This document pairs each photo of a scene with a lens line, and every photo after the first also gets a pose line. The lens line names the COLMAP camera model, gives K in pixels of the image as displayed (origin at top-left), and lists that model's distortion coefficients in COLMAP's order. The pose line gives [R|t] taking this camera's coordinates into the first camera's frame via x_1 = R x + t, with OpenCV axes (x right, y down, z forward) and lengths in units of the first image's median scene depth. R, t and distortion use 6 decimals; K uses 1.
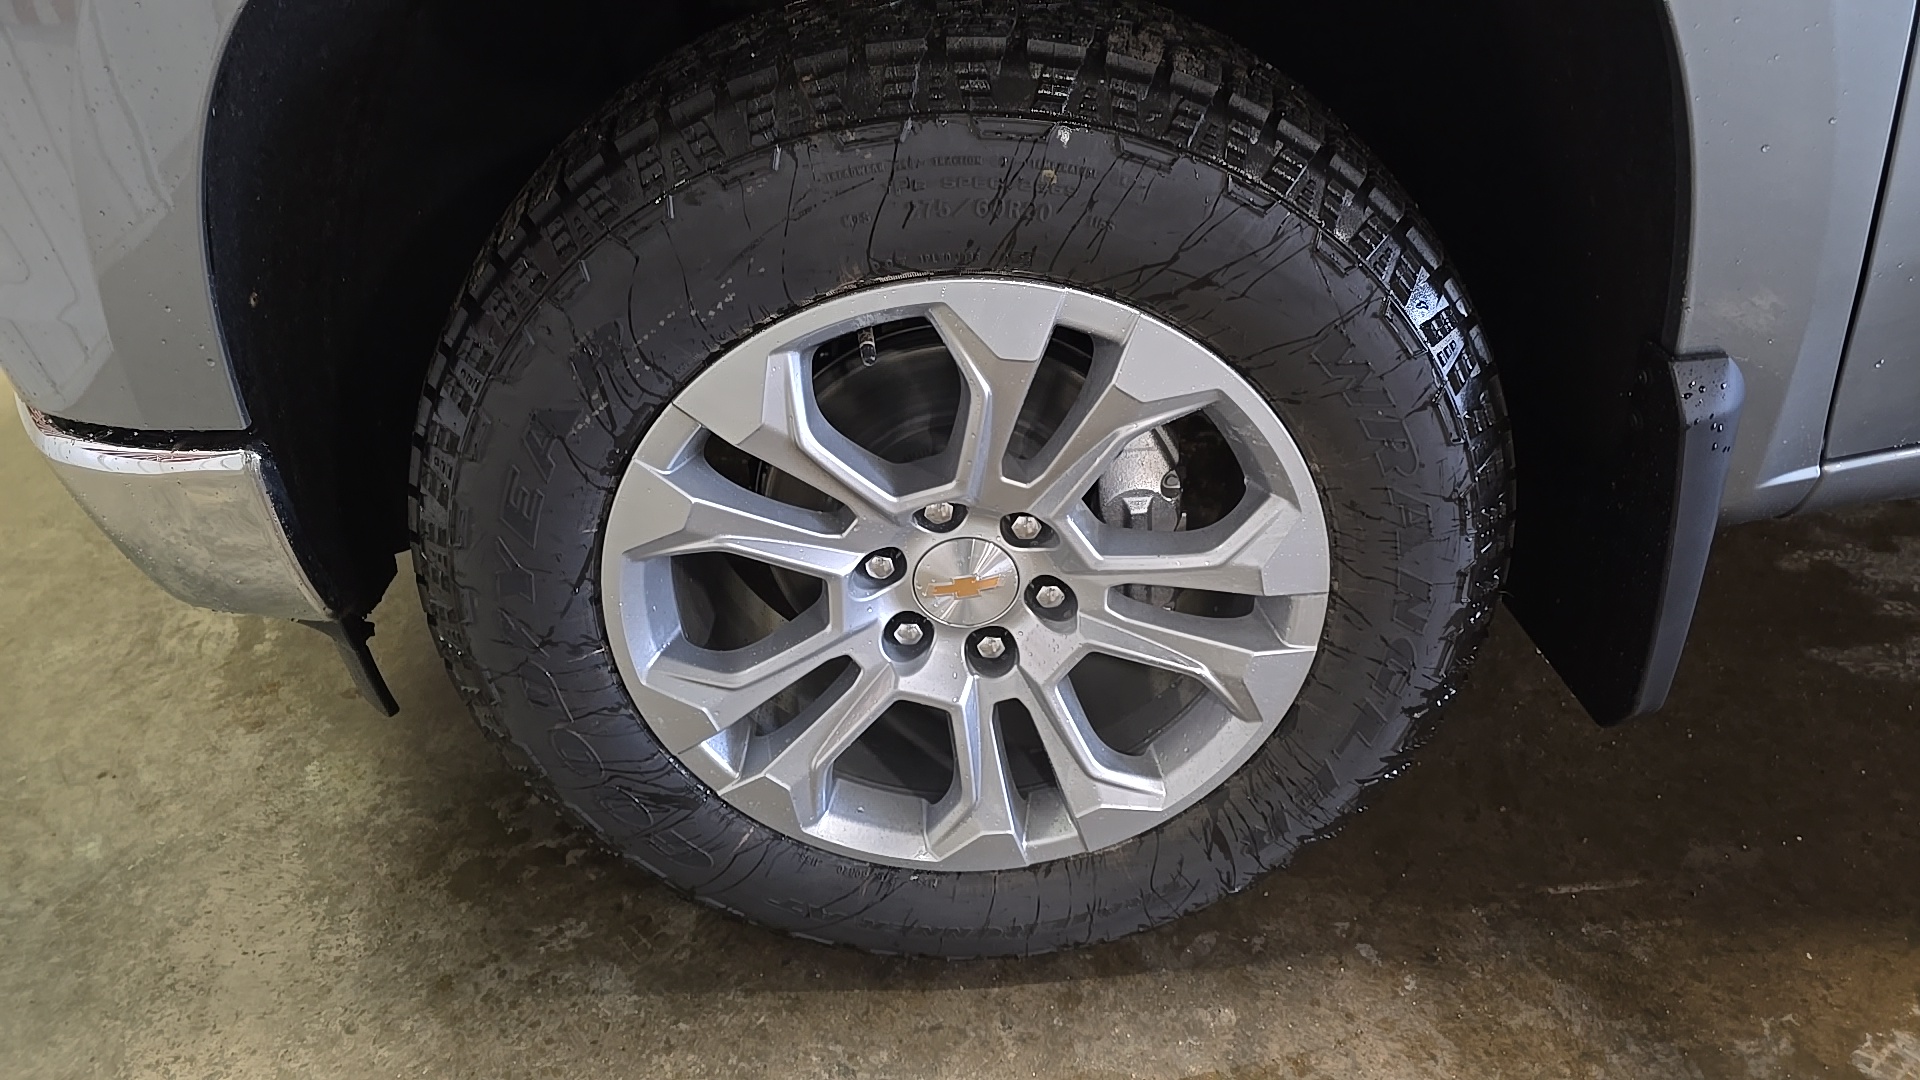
lens RADIAL K [[1329.3, 0, 960.0], [0, 1329.3, 540.0], [0, 0, 1]] dist [0.066884, -0.053600]
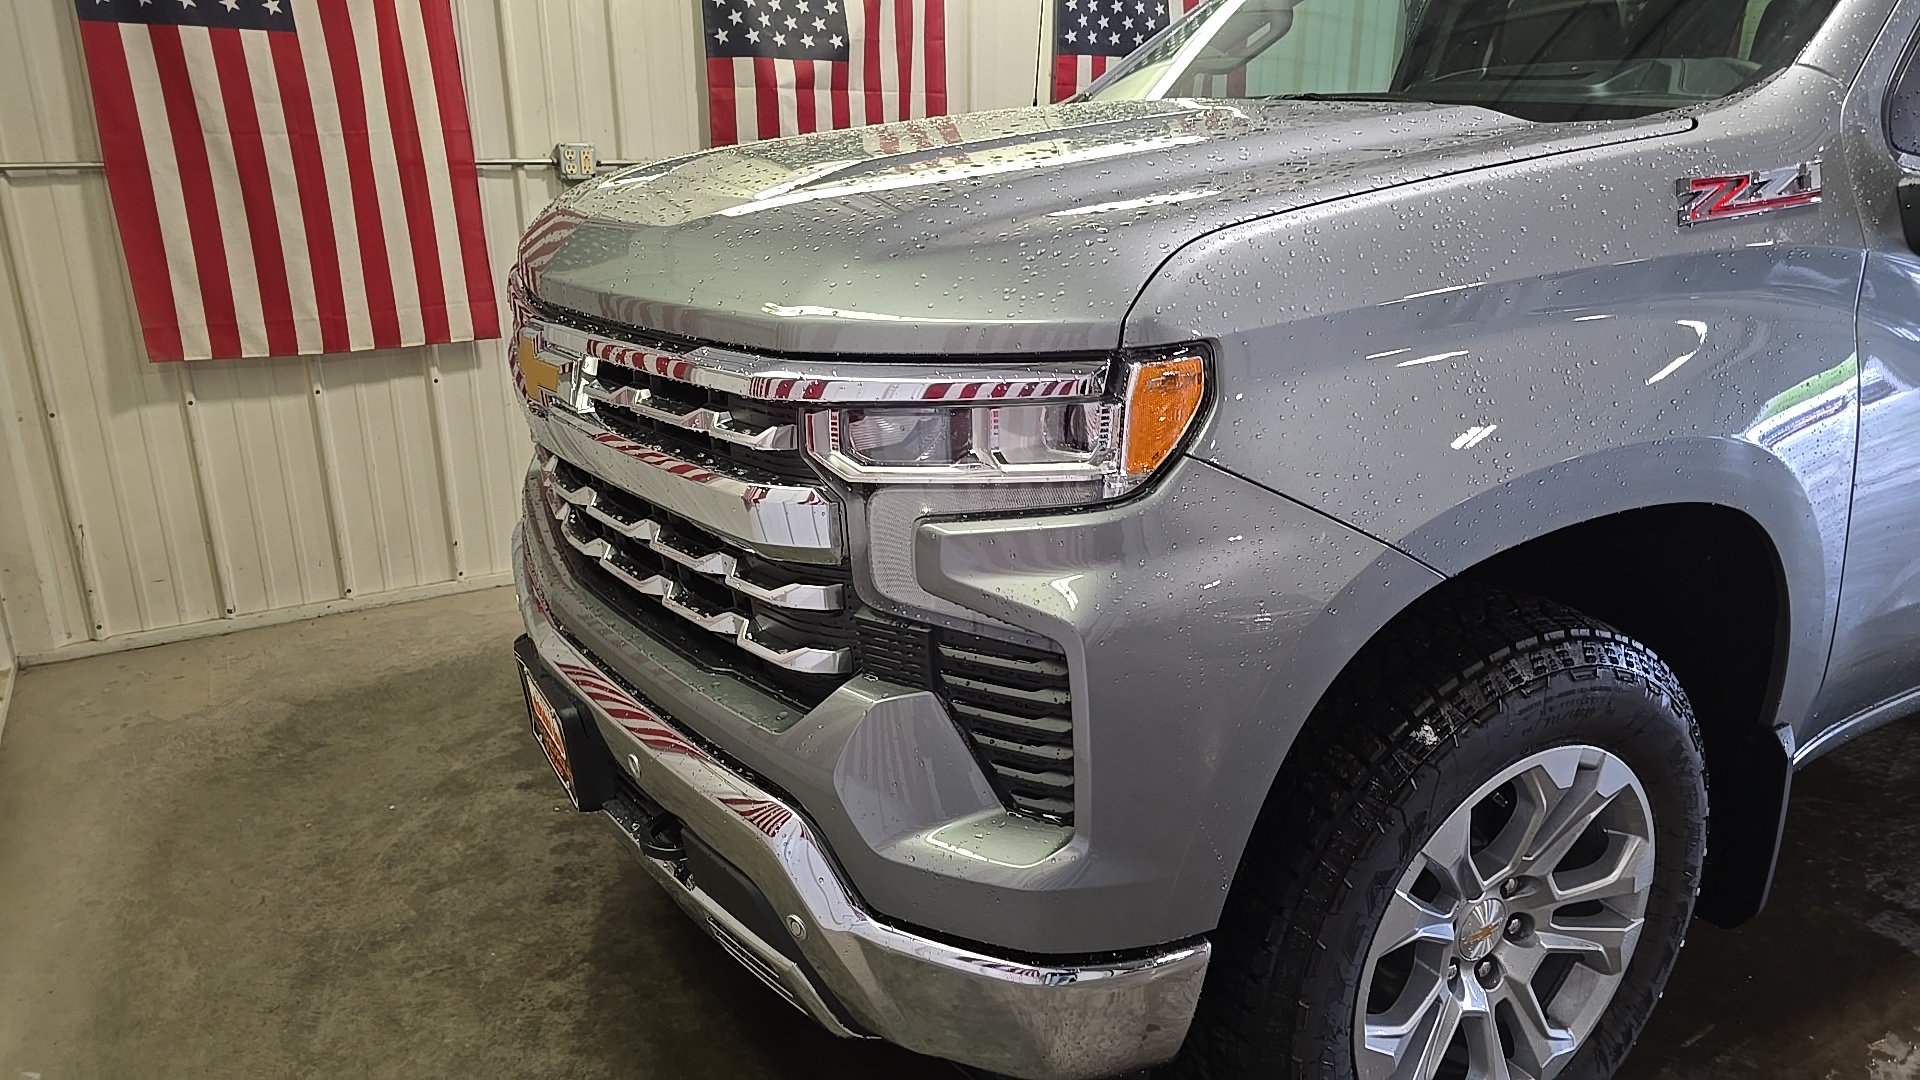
lens RADIAL K [[1329.3, 0, 960.0], [0, 1329.3, 540.0], [0, 0, 1]] dist [0.066884, -0.053600]
pose [[0.872816, -0.104619, 0.476704, -1.292352], [0.235569, 0.945749, -0.223755, -0.201159], [-0.427433, 0.307594, 0.850110, -0.282542]]
